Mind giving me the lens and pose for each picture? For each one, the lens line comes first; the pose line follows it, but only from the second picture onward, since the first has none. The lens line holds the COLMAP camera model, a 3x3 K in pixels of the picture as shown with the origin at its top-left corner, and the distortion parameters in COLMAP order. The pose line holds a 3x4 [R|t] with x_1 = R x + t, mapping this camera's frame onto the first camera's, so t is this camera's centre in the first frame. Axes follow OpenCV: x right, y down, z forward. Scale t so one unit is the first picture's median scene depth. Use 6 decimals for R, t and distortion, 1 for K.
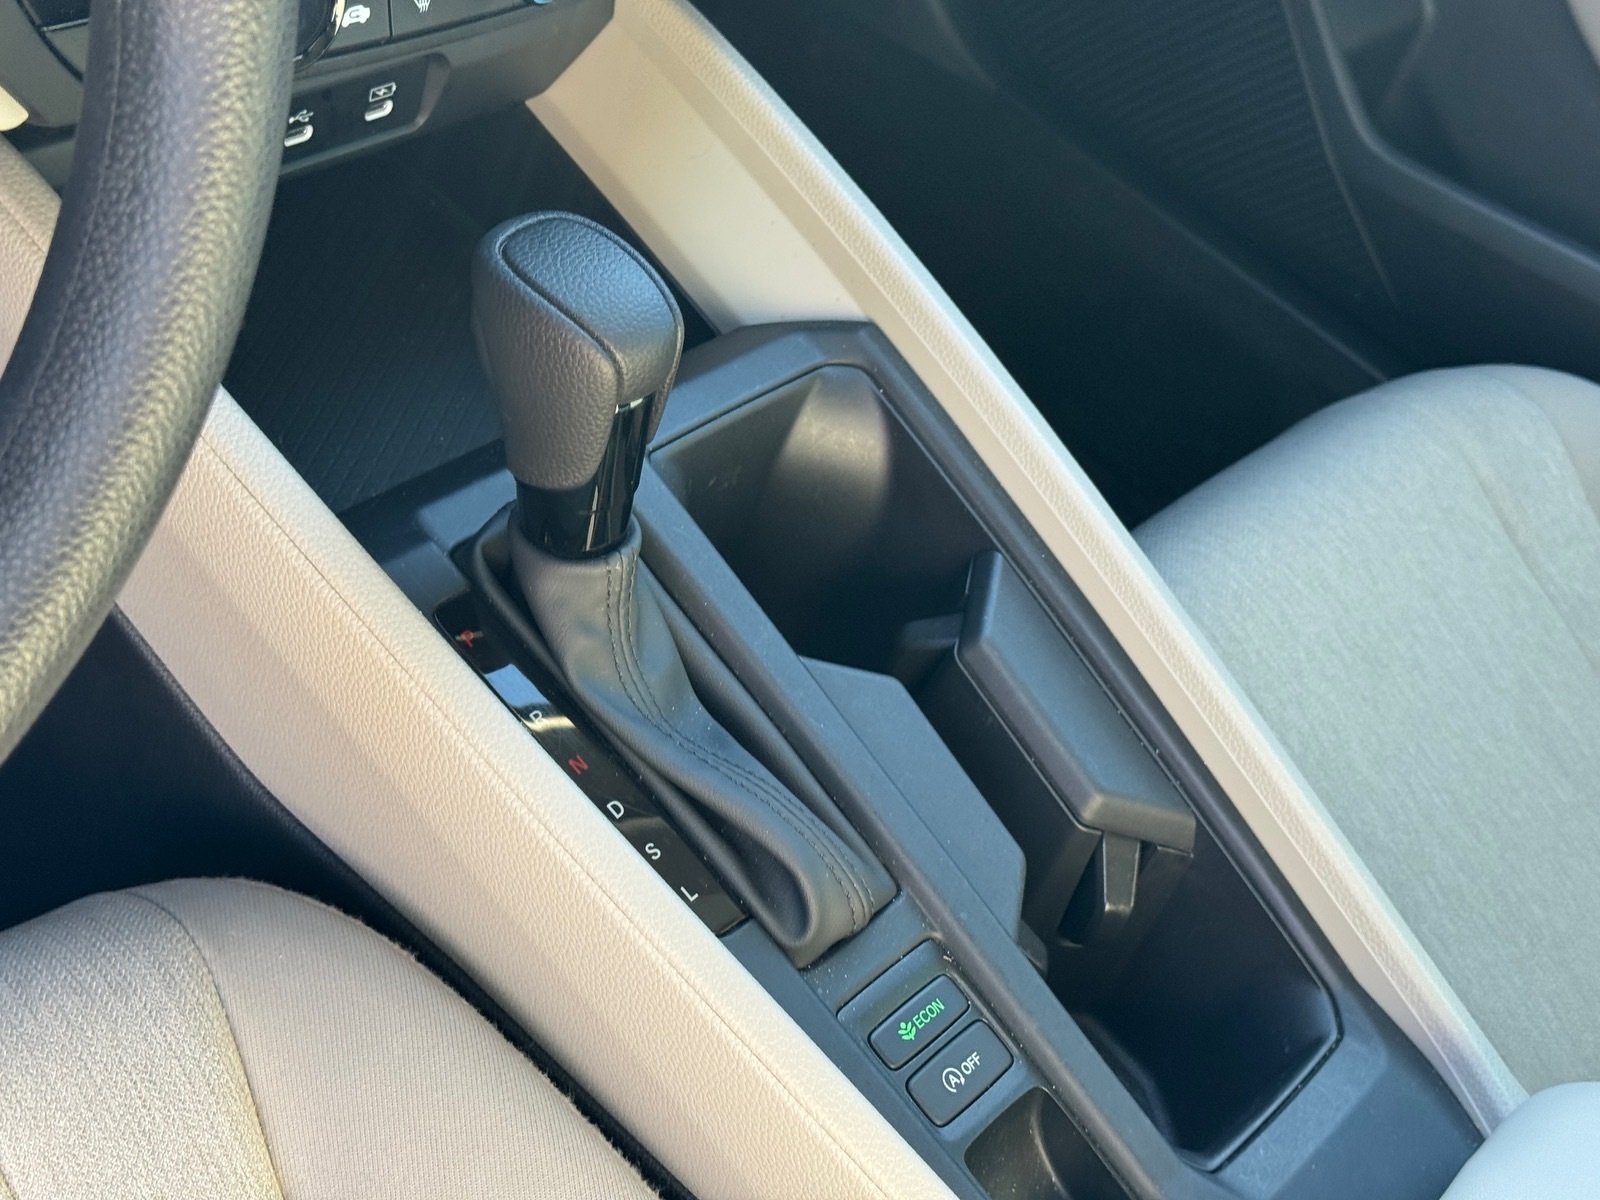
lens RADIAL K [[2291.1, 0, 800.0], [0, 2291.1, 600.0], [0, 0, 1]] dist [0.058546, 0.080700]
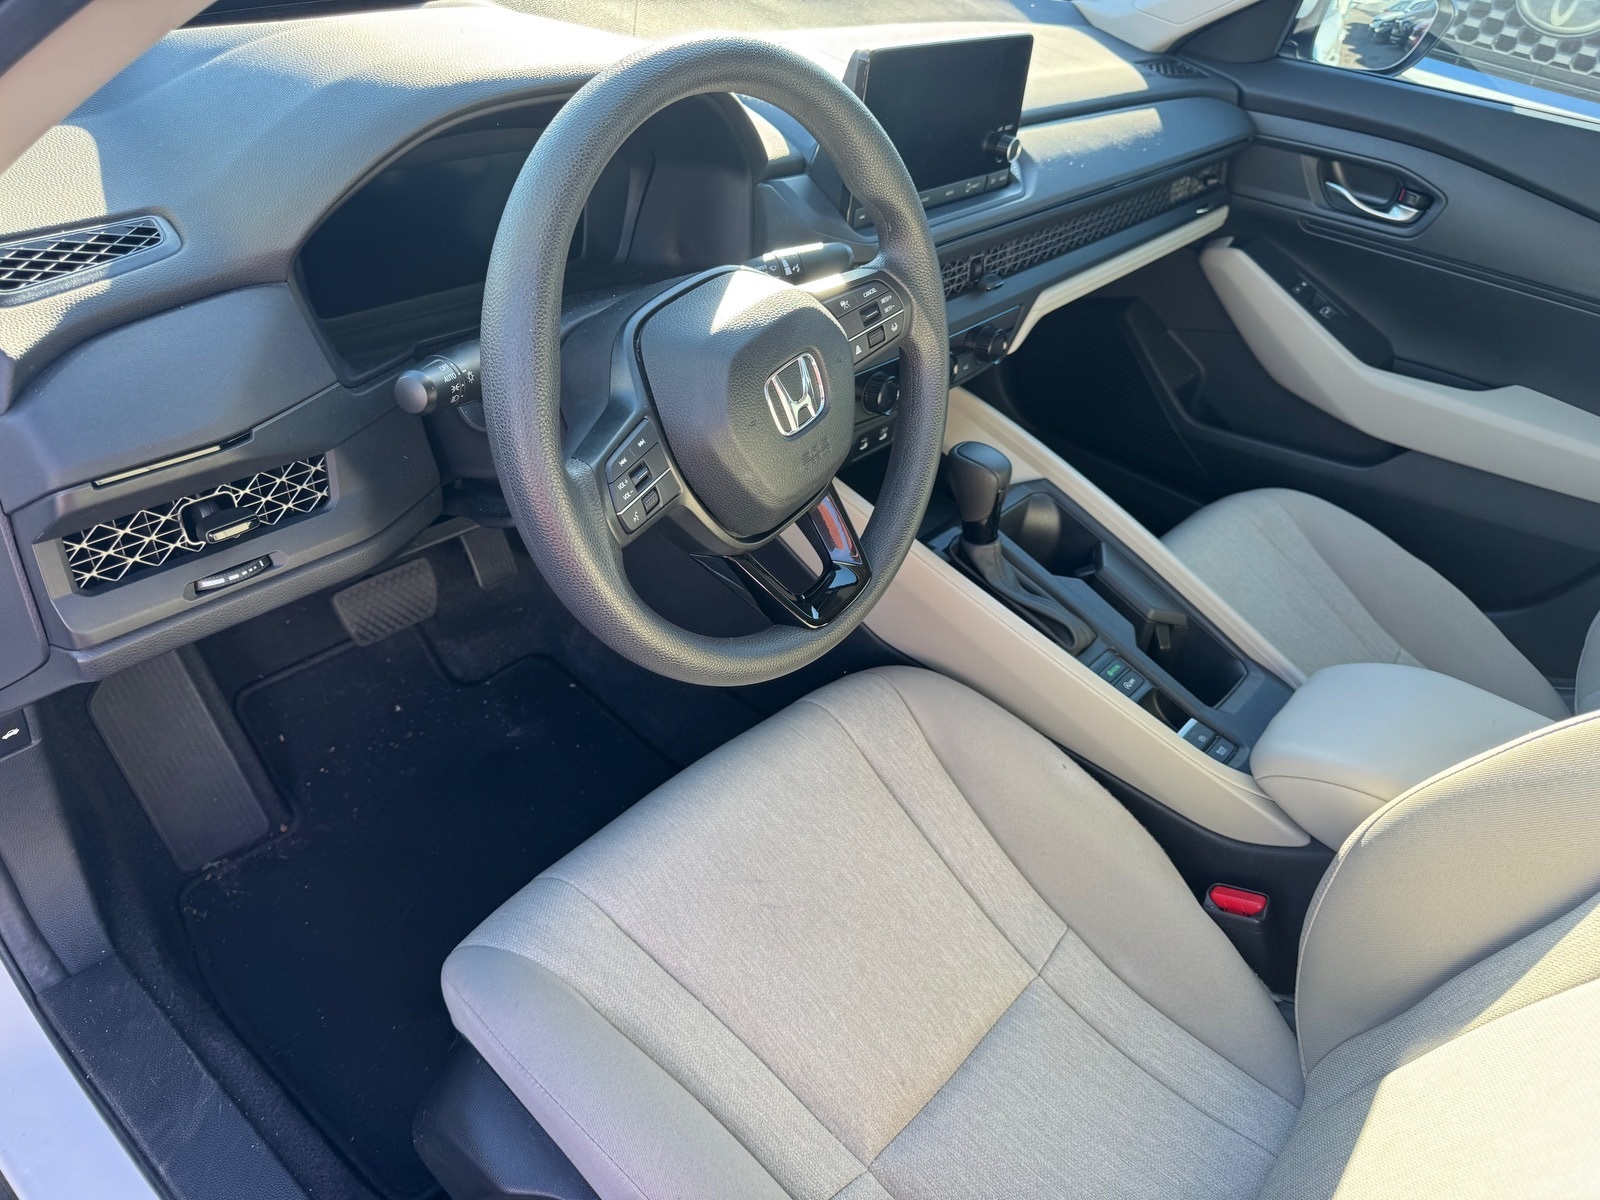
lens RADIAL K [[1150.2, 0, 800.0], [0, 1150.2, 600.0], [0, 0, 1]] dist [0.109819, -0.185189]
pose [[0.986630, -0.144810, -0.074771, -0.215763], [0.133341, 0.981056, -0.140532, 0.225550], [0.093705, 0.128683, 0.987249, -0.576795]]
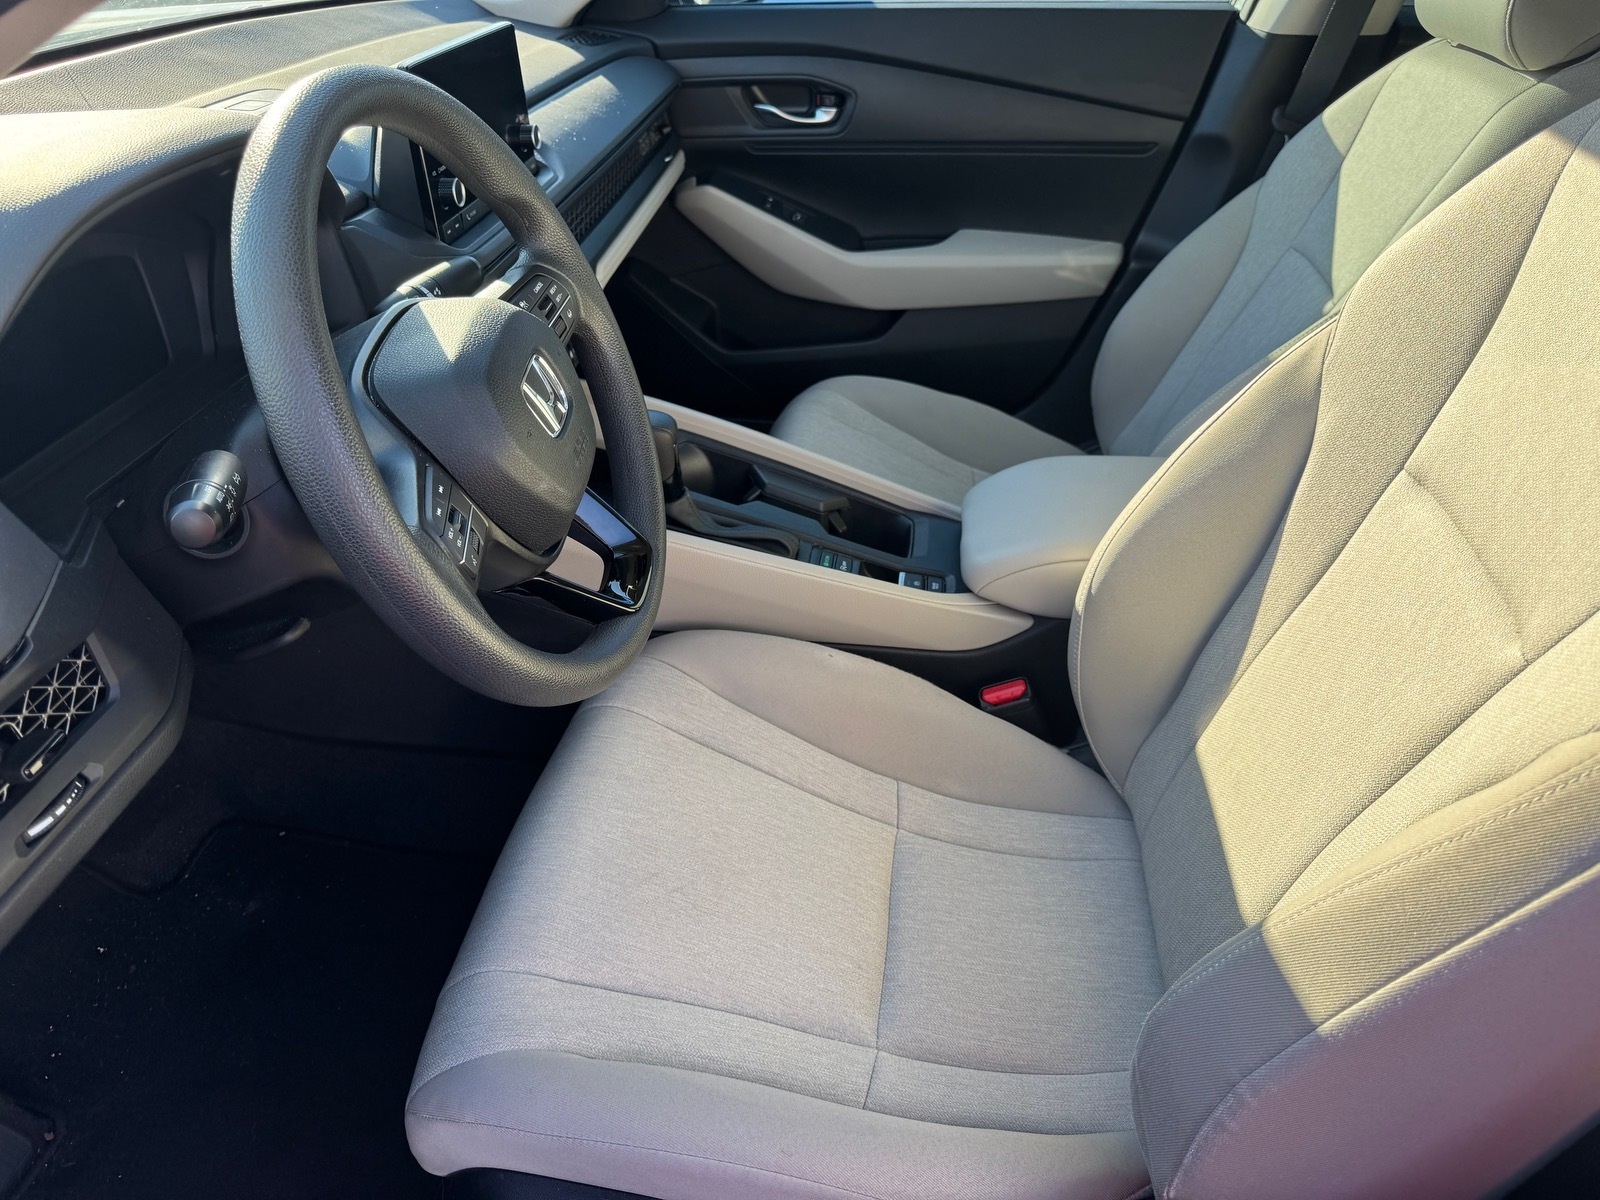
lens RADIAL K [[1150.2, 0, 800.0], [0, 1150.2, 600.0], [0, 0, 1]] dist [0.109819, -0.185189]
pose [[0.790243, -0.535870, 0.297252, -0.479066], [0.559592, 0.828744, 0.006343, 0.175793], [-0.249745, 0.161327, 0.954778, -0.600697]]
